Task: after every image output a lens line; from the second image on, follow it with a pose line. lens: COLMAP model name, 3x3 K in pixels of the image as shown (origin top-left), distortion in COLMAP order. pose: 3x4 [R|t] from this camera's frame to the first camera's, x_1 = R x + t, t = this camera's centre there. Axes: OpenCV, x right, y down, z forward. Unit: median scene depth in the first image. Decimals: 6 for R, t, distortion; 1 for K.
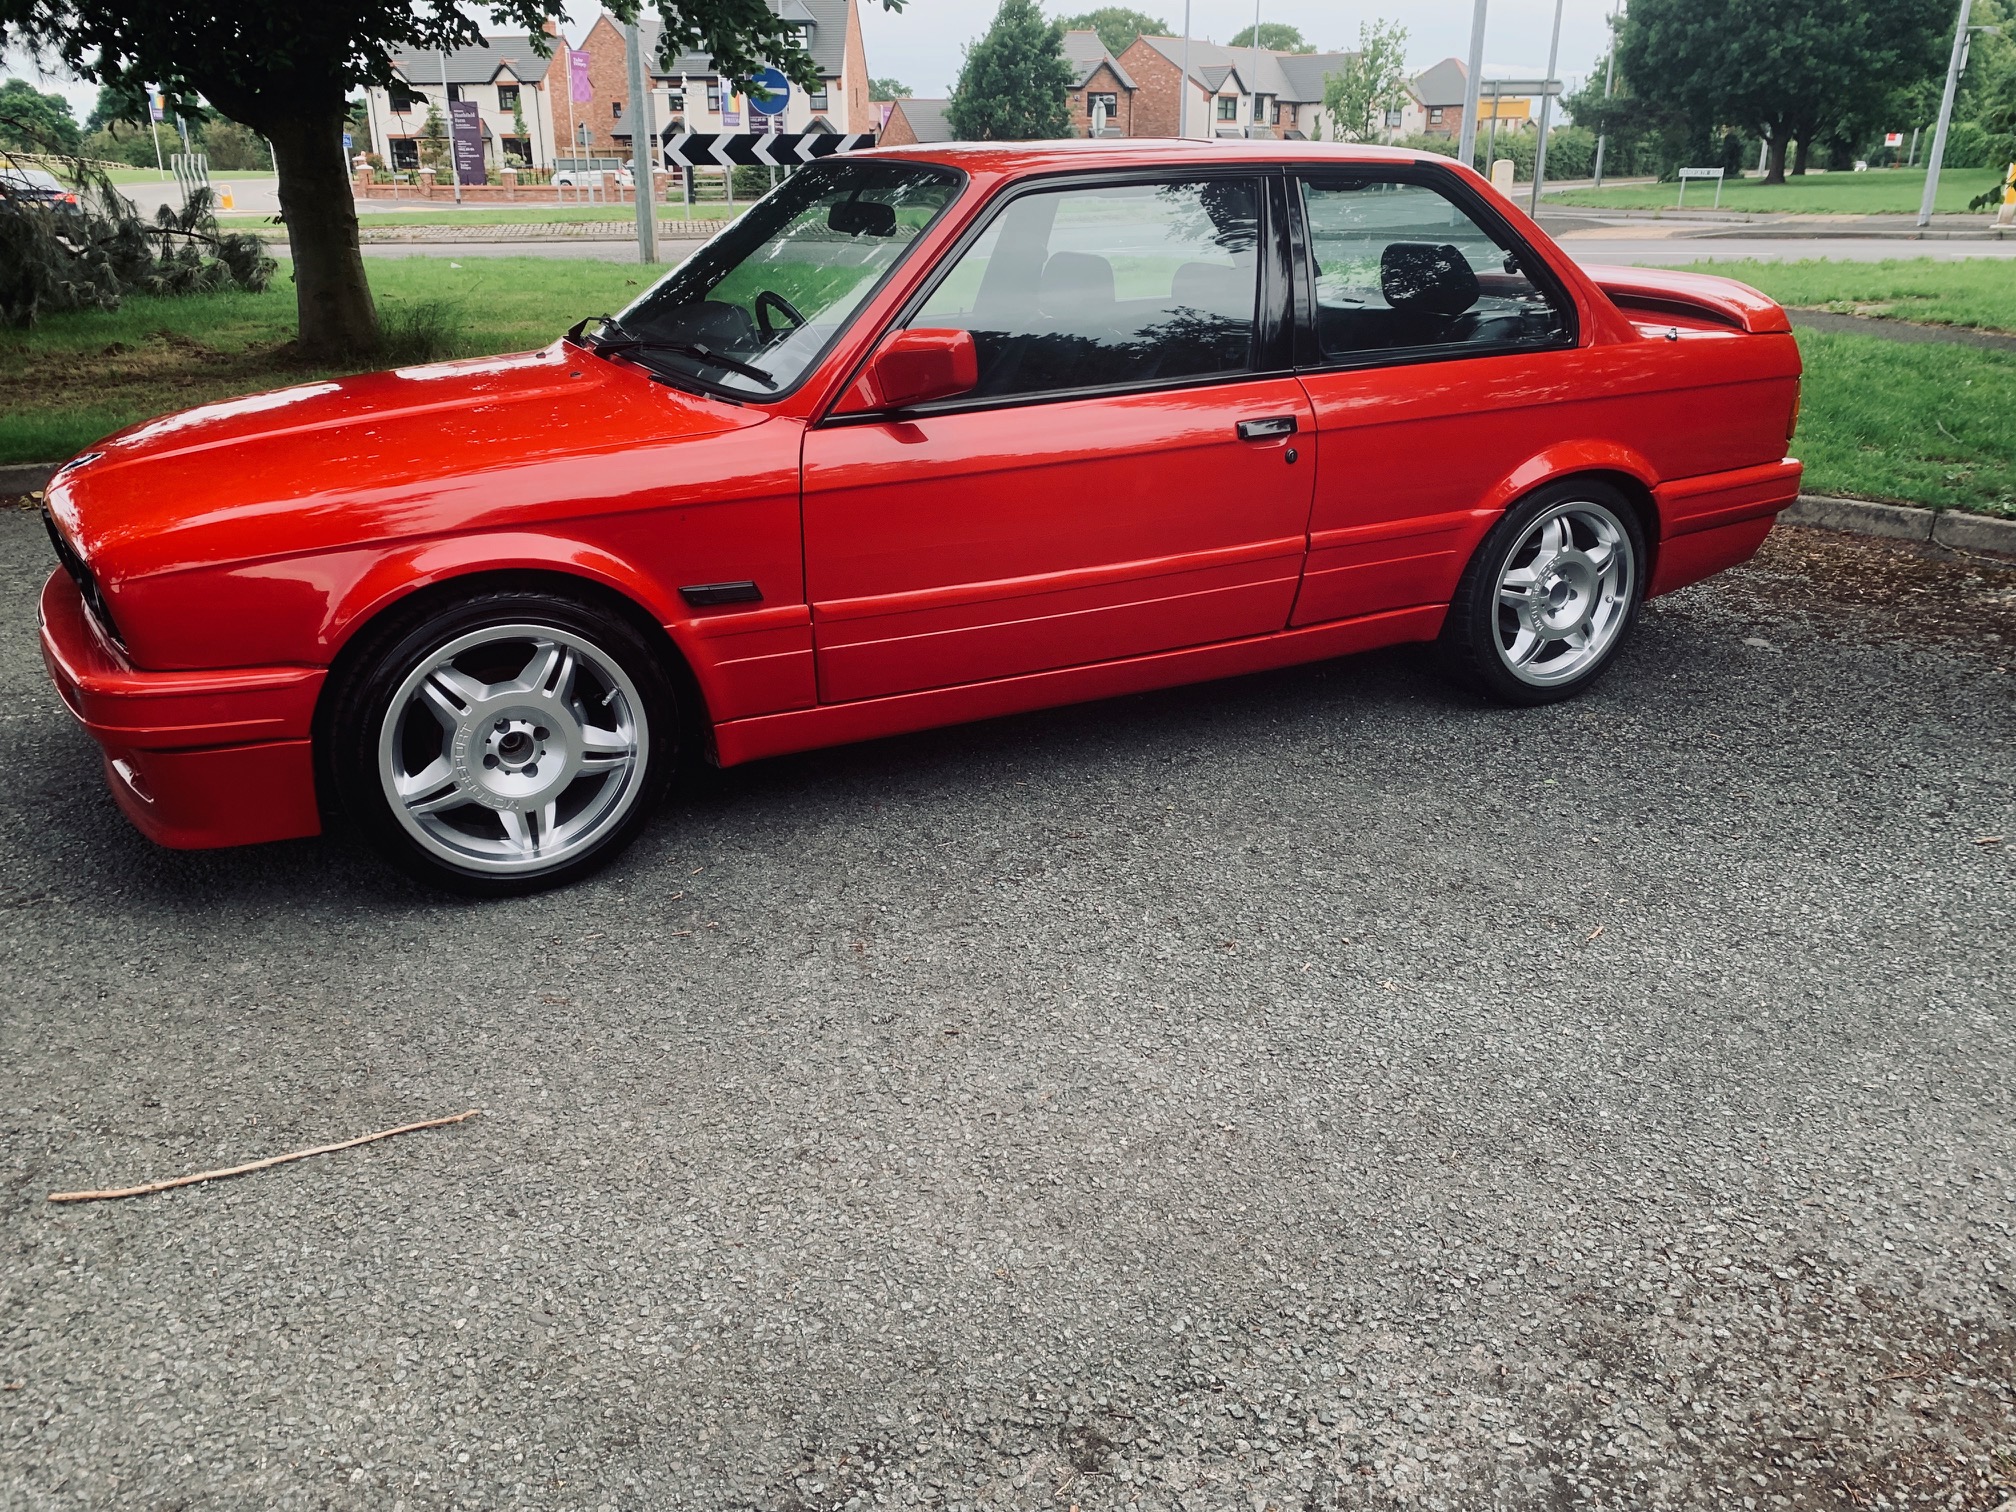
lens RADIAL K [[1543.8, 0, 990.2], [0, 1543.8, 746.1], [0, 0, 1]] dist [0.005525, 0.002134]
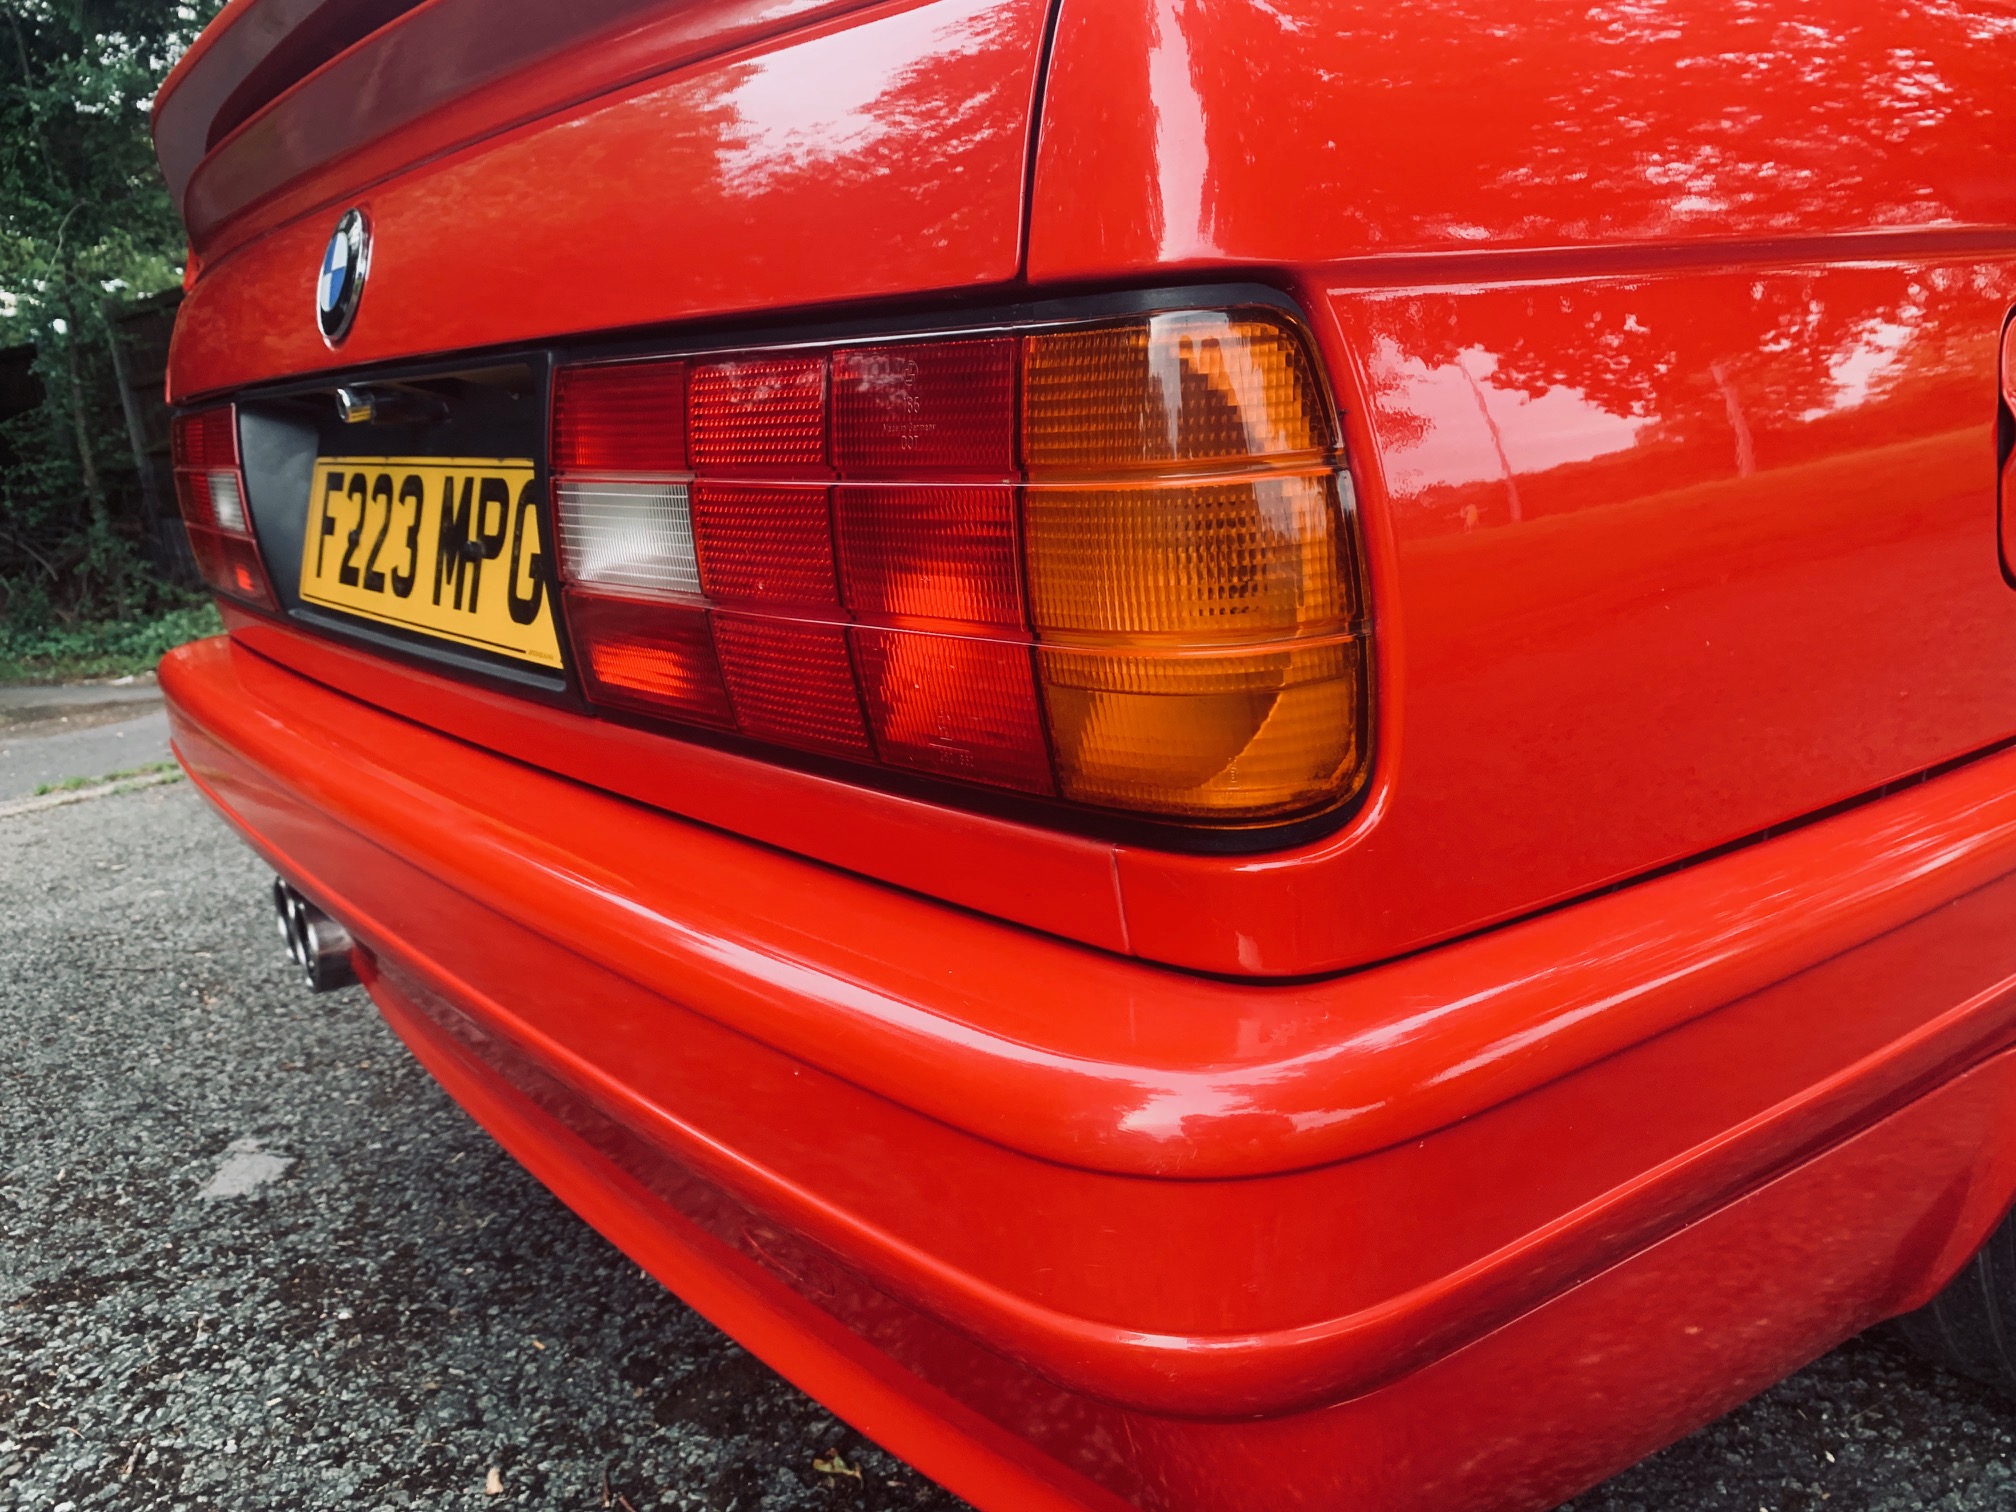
lens RADIAL K [[1564.1, 0, 996.5], [0, 1564.1, 746.2], [0, 0, 1]] dist [0.003483, -0.002655]
pose [[-0.975507, 0.126290, -0.180101, 0.385074], [0.001437, 0.822406, 0.568900, -0.359619], [0.219963, 0.554707, -0.802444, 1.293254]]
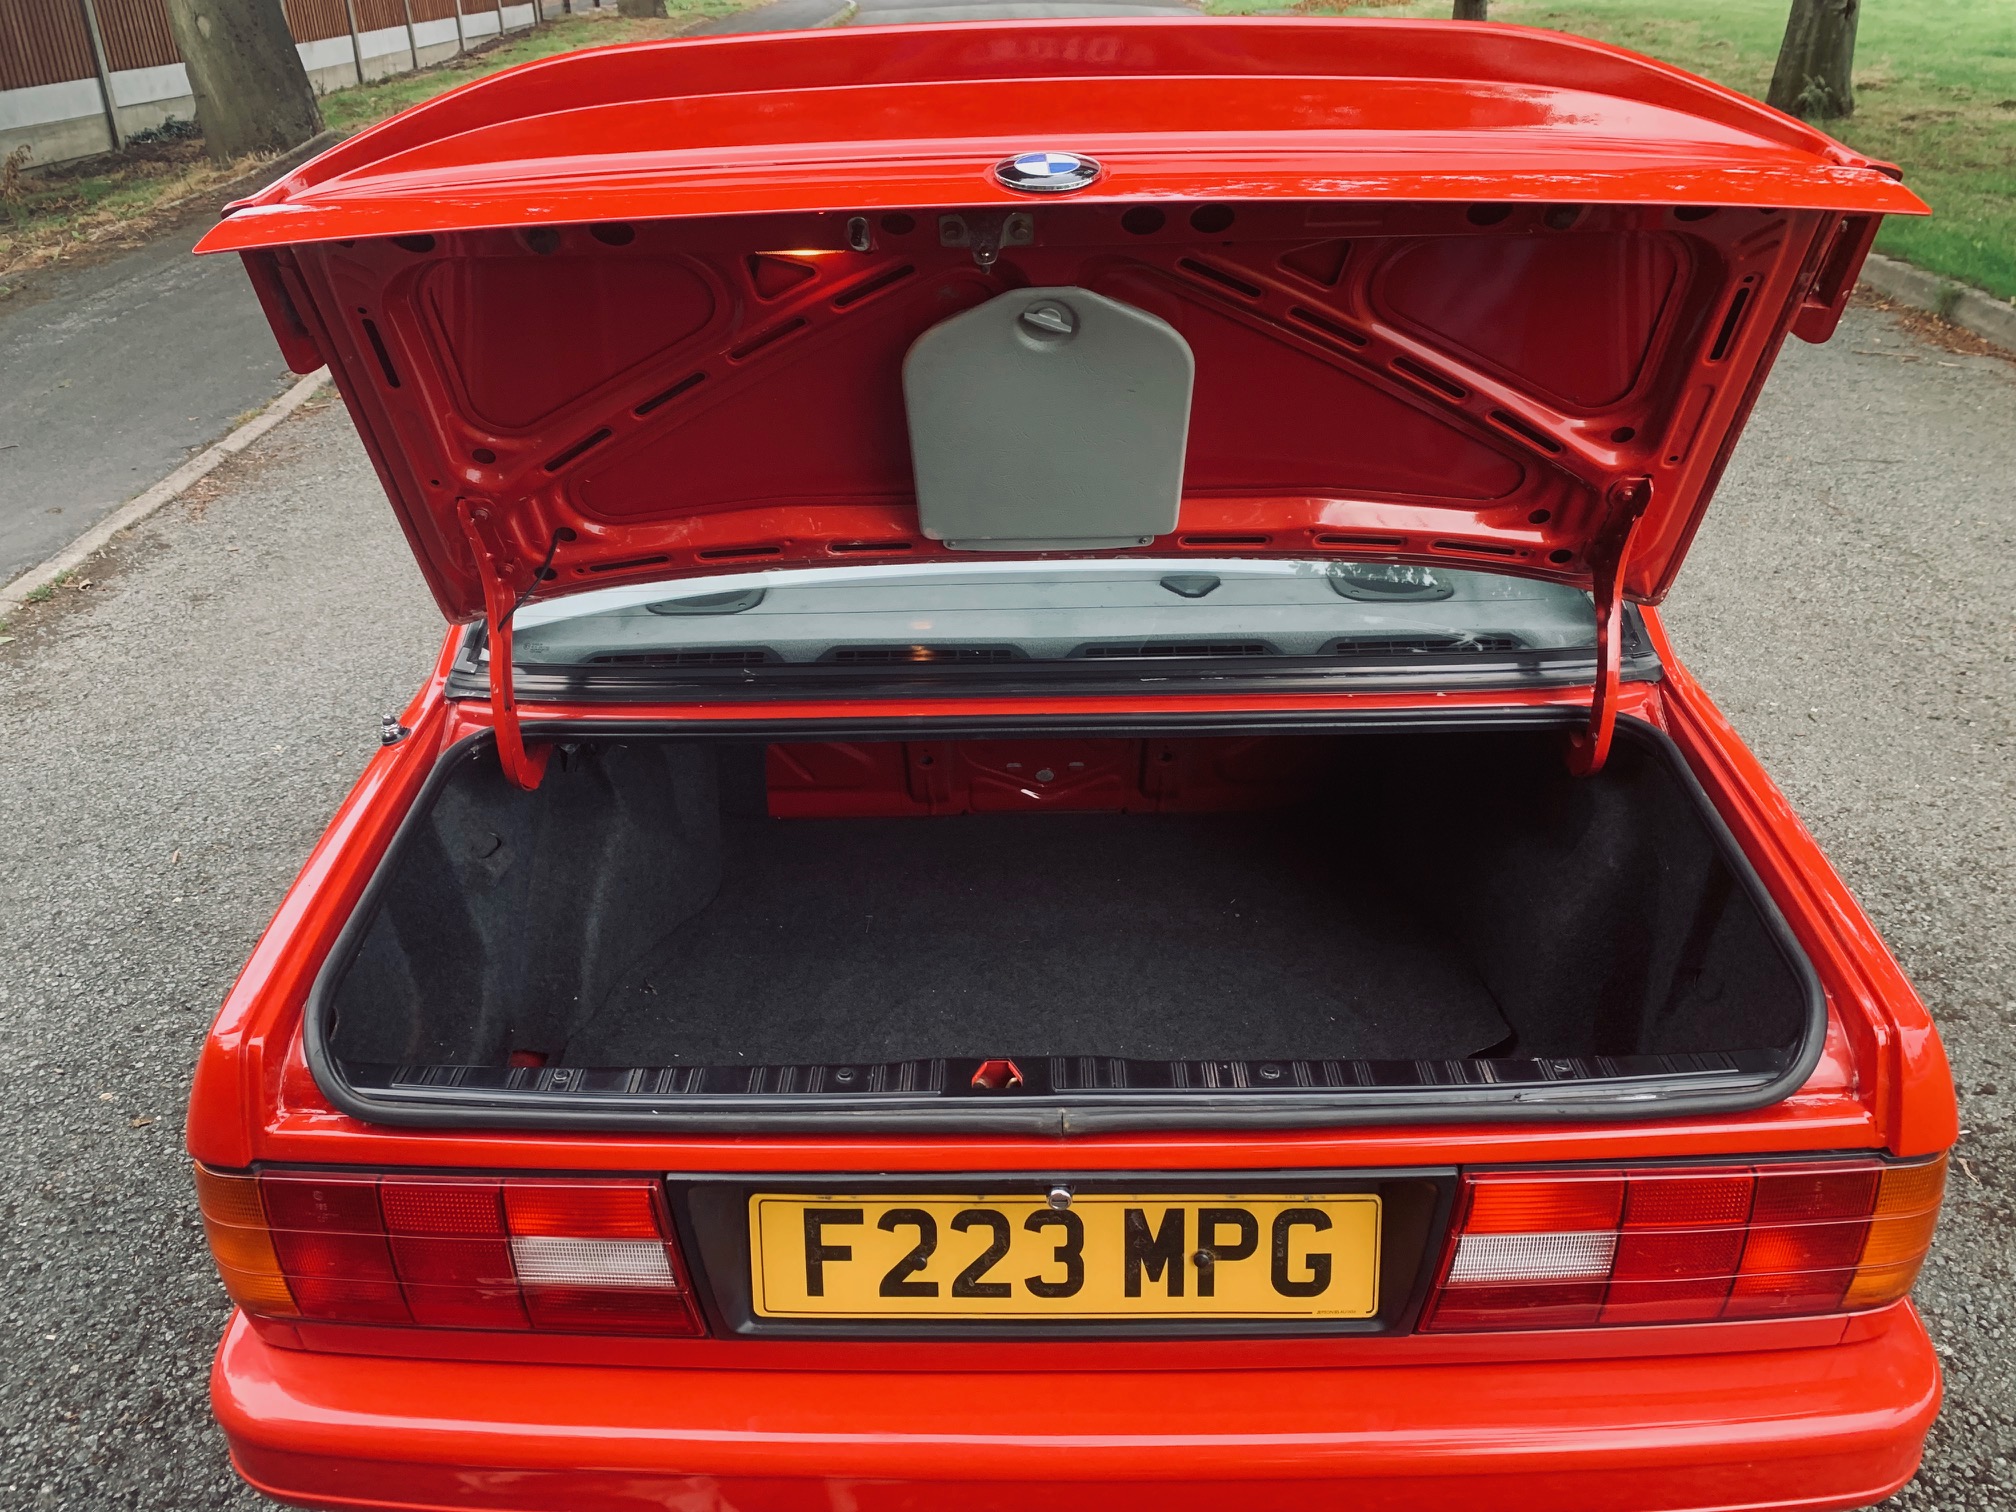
lens RADIAL K [[1546.4, 0, 1005.5], [0, 1546.4, 765.7], [0, 0, 1]] dist [0.011847, -0.008566]
pose [[-0.457794, 0.434238, -0.775798, 0.610038], [-0.299758, 0.746123, 0.594513, -0.488689], [0.837001, 0.504716, -0.211404, 1.081590]]
